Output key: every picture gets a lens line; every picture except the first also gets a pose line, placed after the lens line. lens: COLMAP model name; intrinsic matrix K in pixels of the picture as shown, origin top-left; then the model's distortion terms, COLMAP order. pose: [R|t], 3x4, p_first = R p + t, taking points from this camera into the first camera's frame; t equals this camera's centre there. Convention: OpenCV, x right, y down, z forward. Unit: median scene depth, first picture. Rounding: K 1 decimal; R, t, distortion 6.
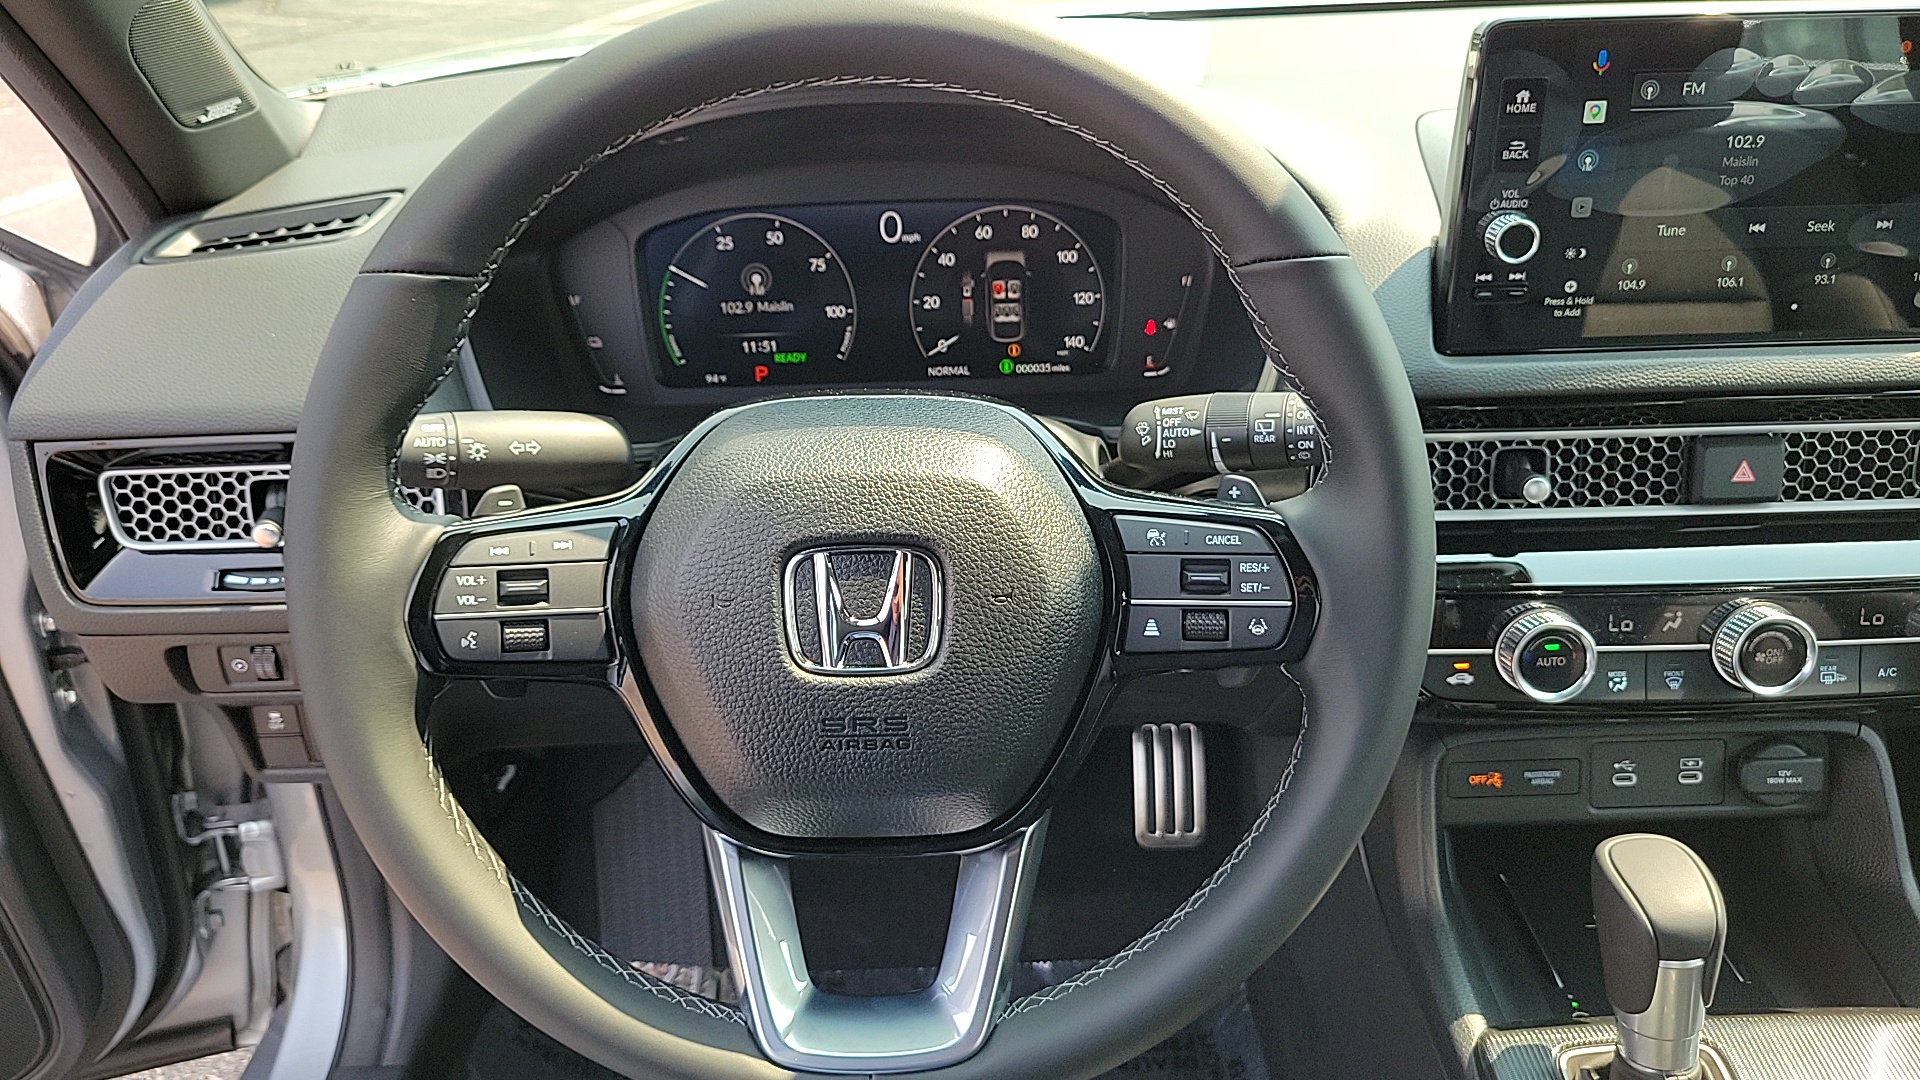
lens RADIAL K [[1497.4, 0, 952.0], [0, 1497.4, 517.6], [0, 0, 1]] dist [0.021989, -0.012076]
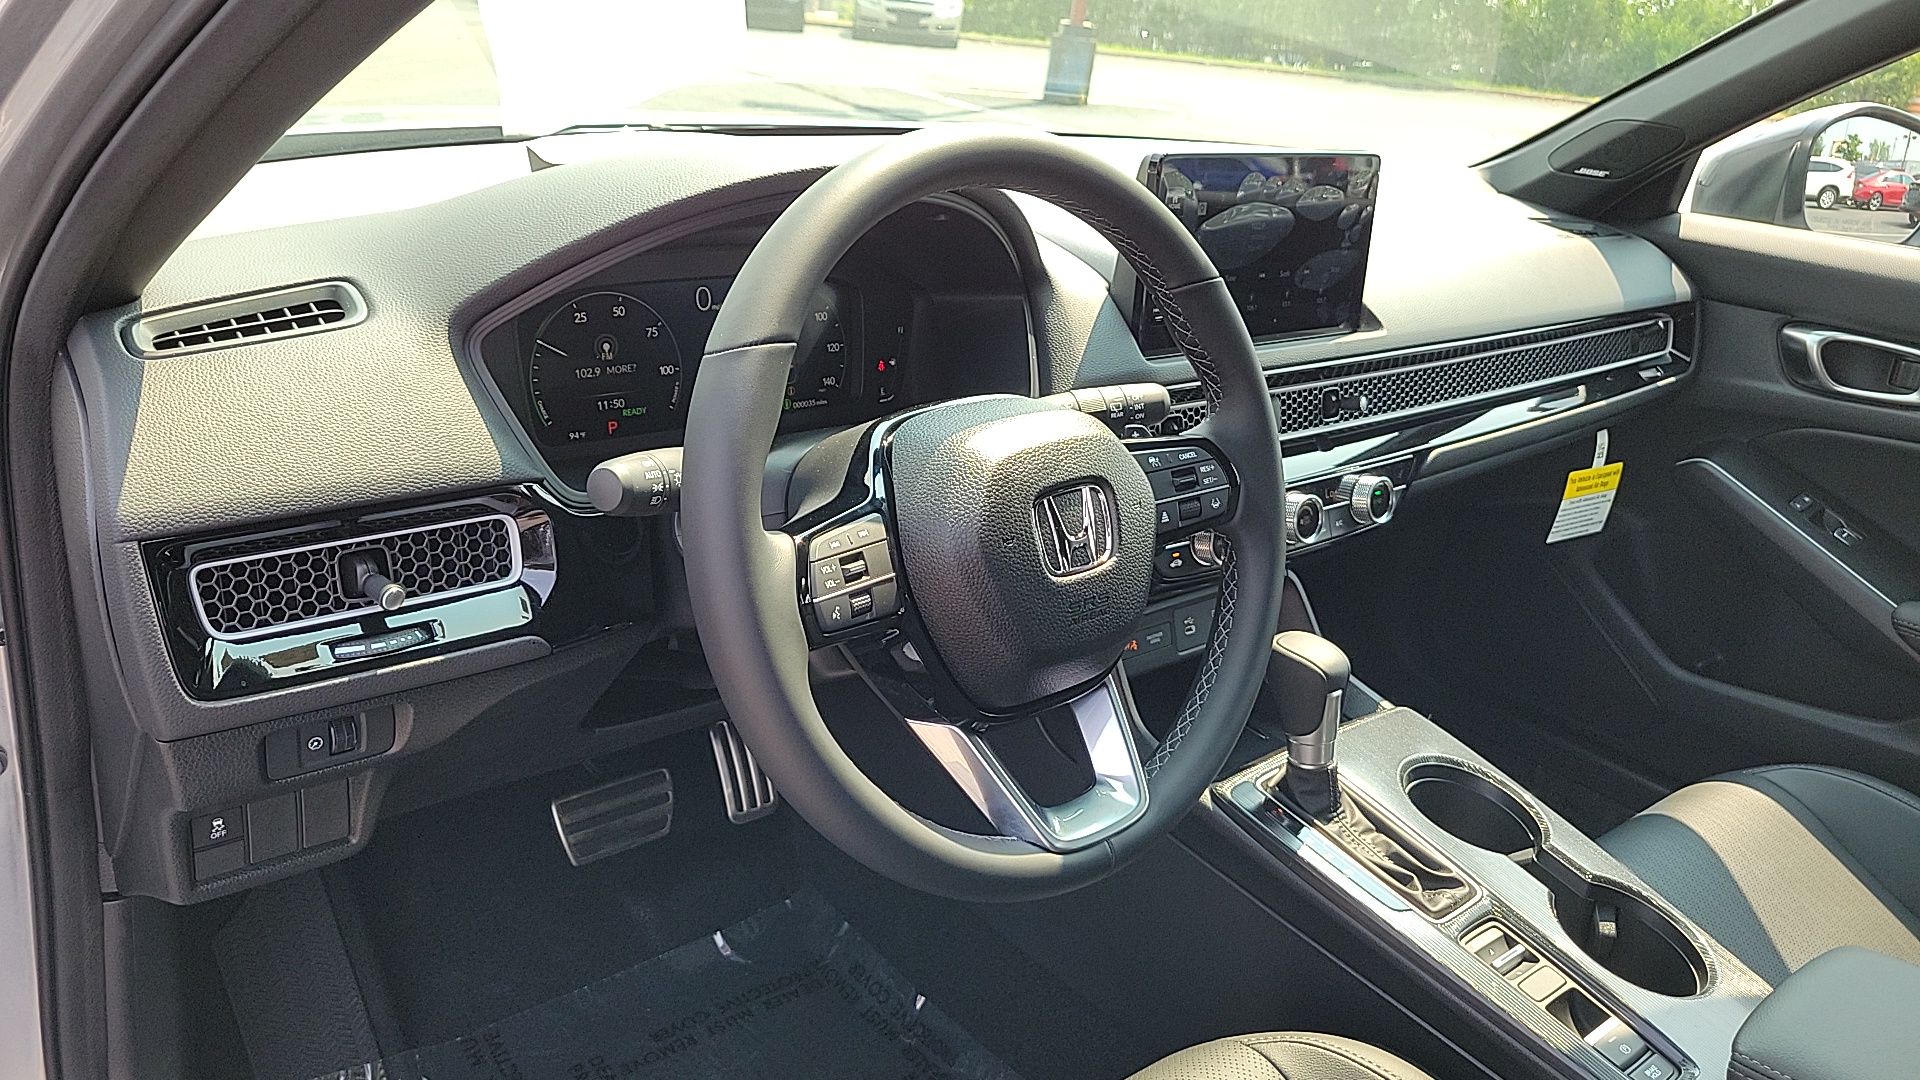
lens RADIAL K [[1497.4, 0, 978.3], [0, 1497.4, 506.7], [0, 0, 1]] dist [0.021989, -0.012076]
pose [[0.759405, -0.125139, 0.638470, -0.814340], [0.167298, 0.985890, -0.005755, 0.023199], [-0.628741, 0.111185, 0.769625, -0.084753]]
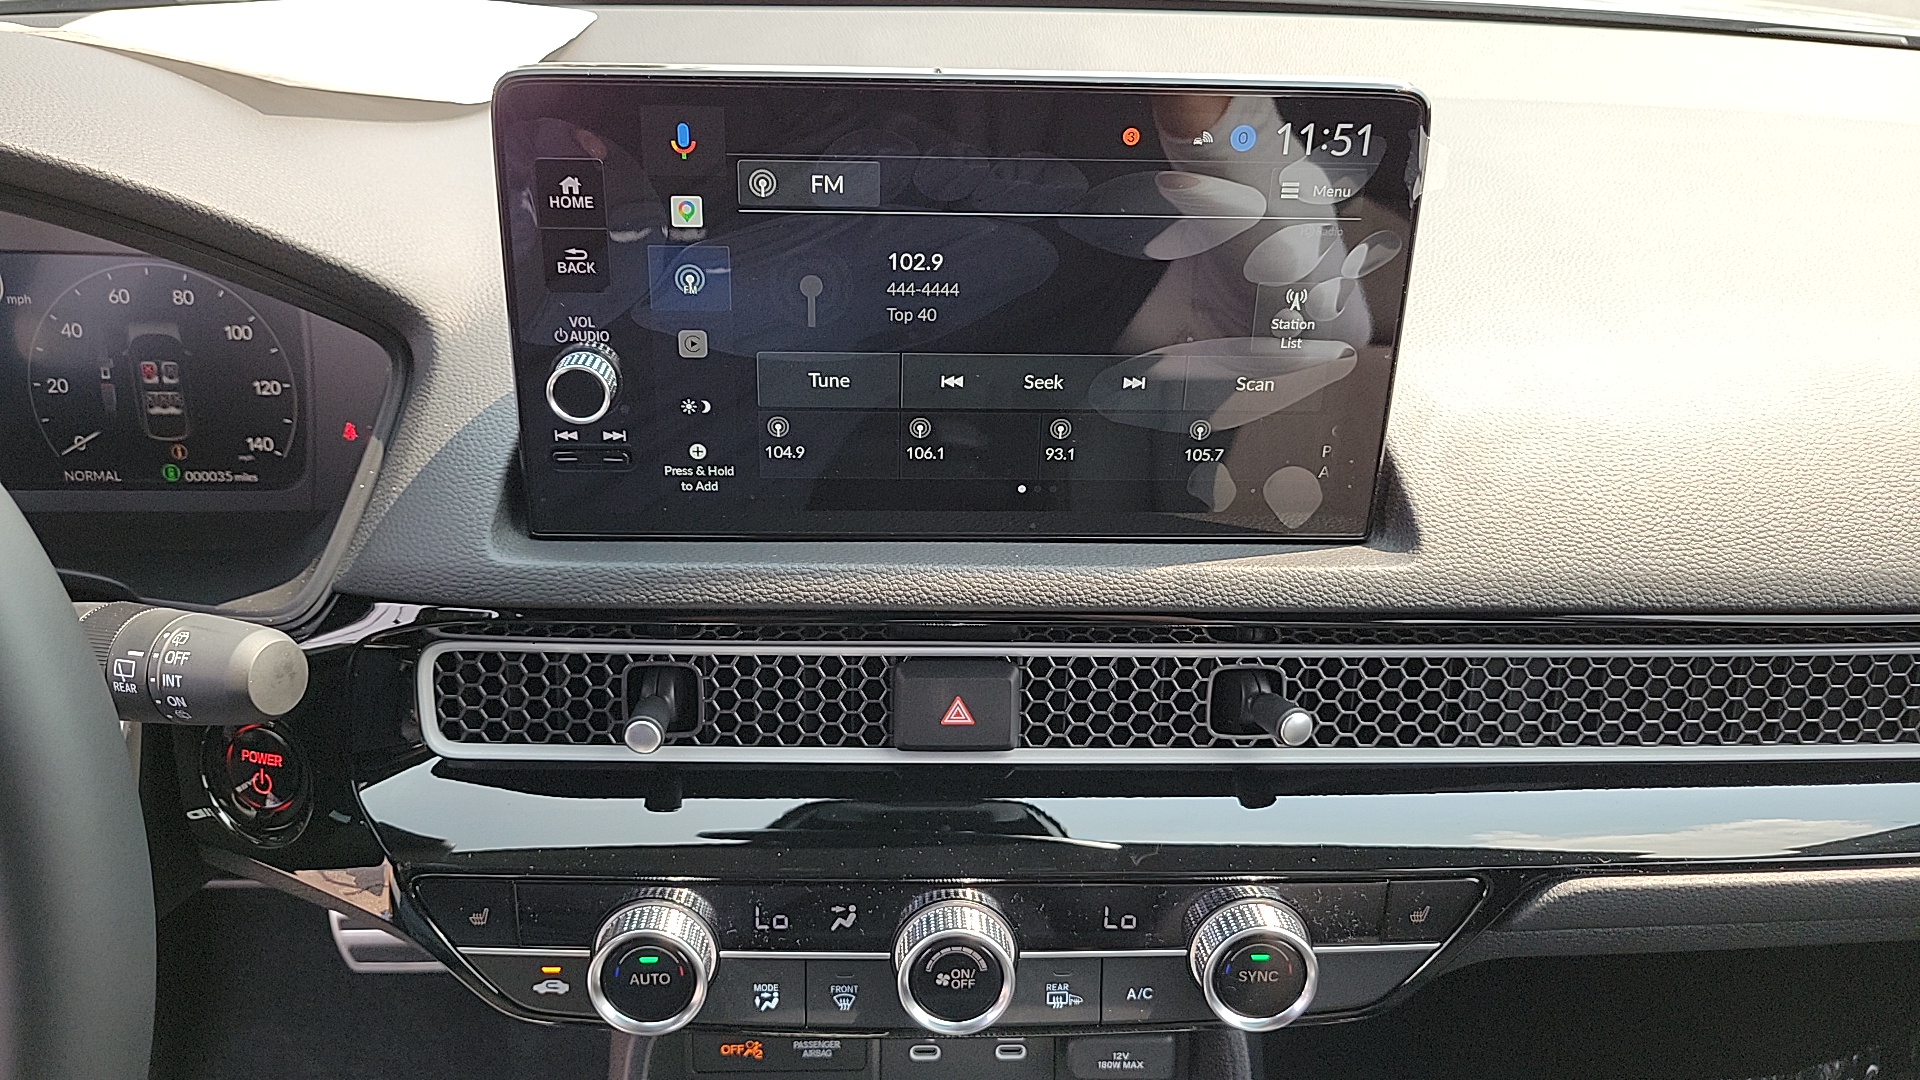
lens RADIAL K [[1497.4, 0, 942.0], [0, 1497.4, 526.4], [0, 0, 1]] dist [0.021989, -0.012076]
pose [[0.999122, 0.035601, 0.022090, 0.501553], [-0.036655, 0.998111, 0.049312, -0.154553], [-0.020293, -0.050078, 0.998539, 0.290420]]
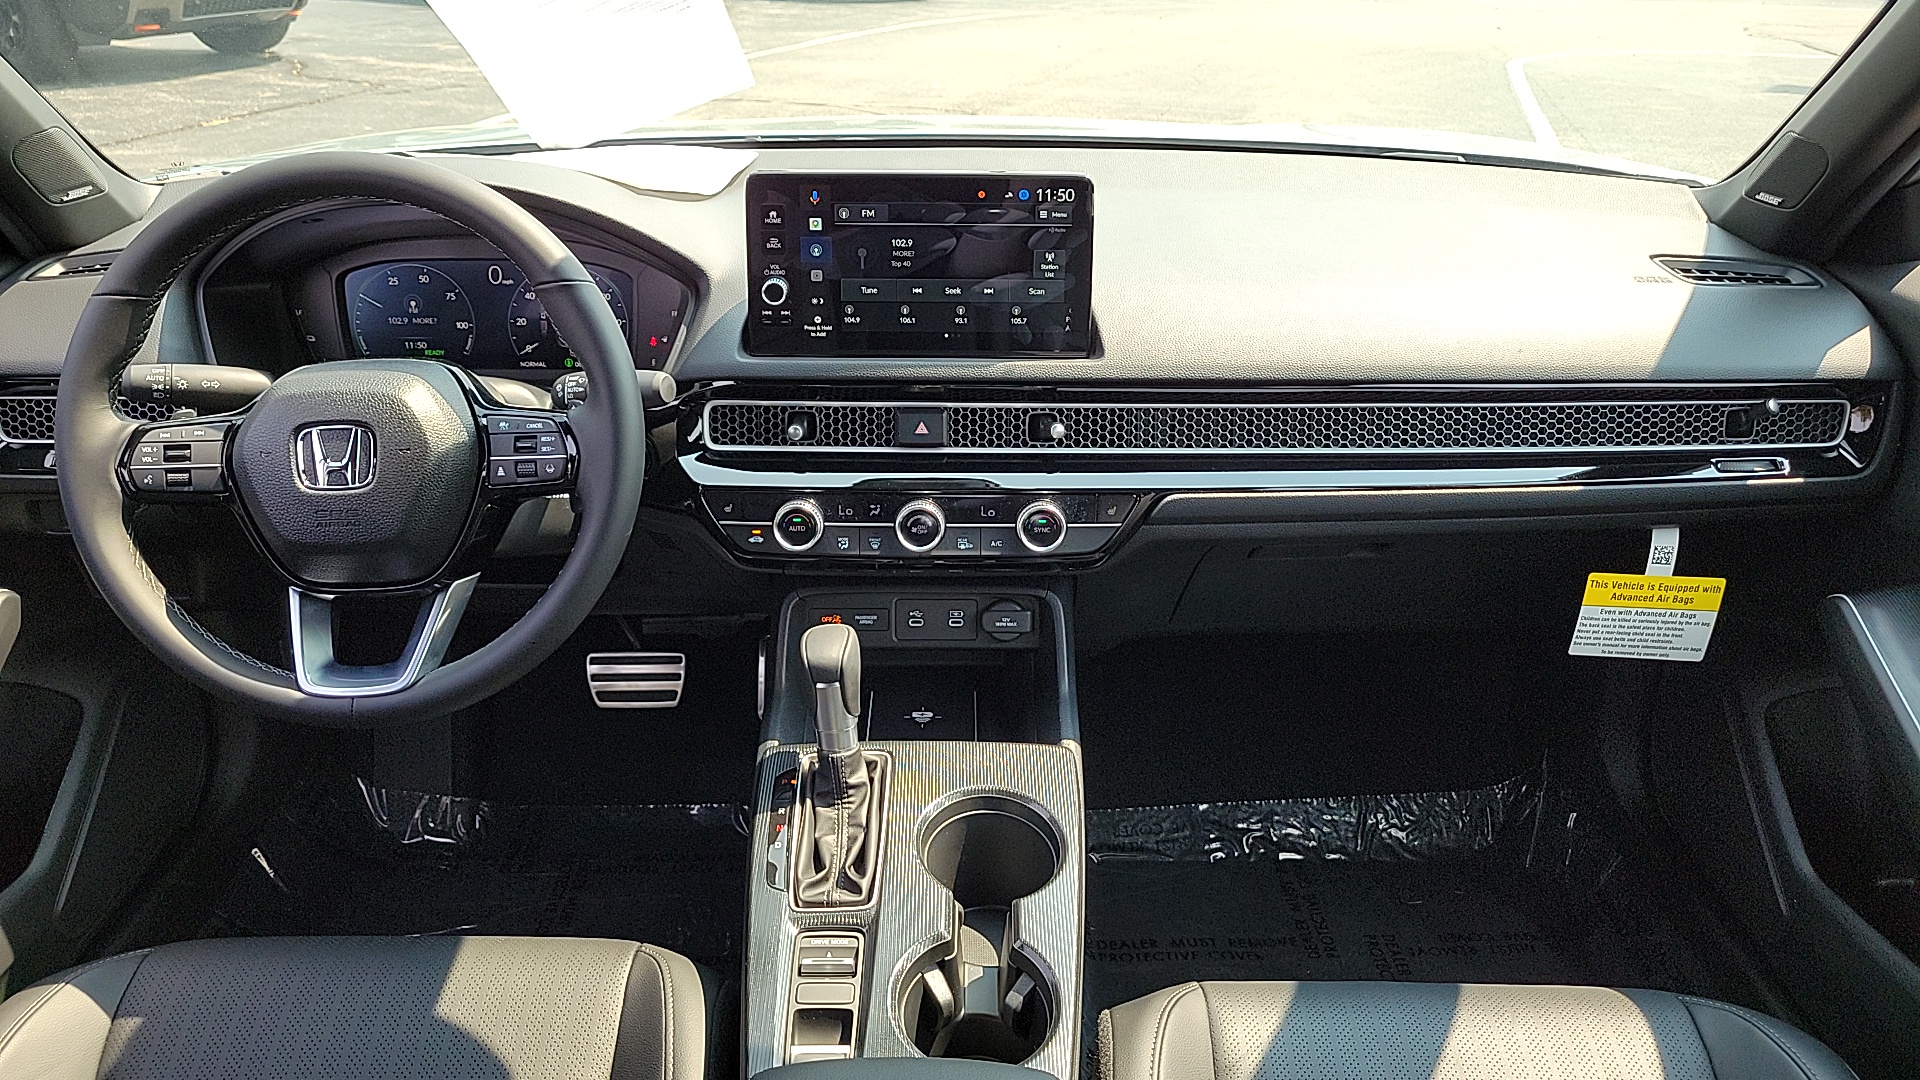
lens RADIAL K [[1497.4, 0, 974.9], [0, 1497.4, 522.7], [0, 0, 1]] dist [0.021989, -0.012076]
pose [[0.999389, 0.034157, -0.007353, 0.607590], [-0.034410, 0.998701, -0.037580, 0.145038], [0.006060, 0.037810, 0.999267, -0.755176]]
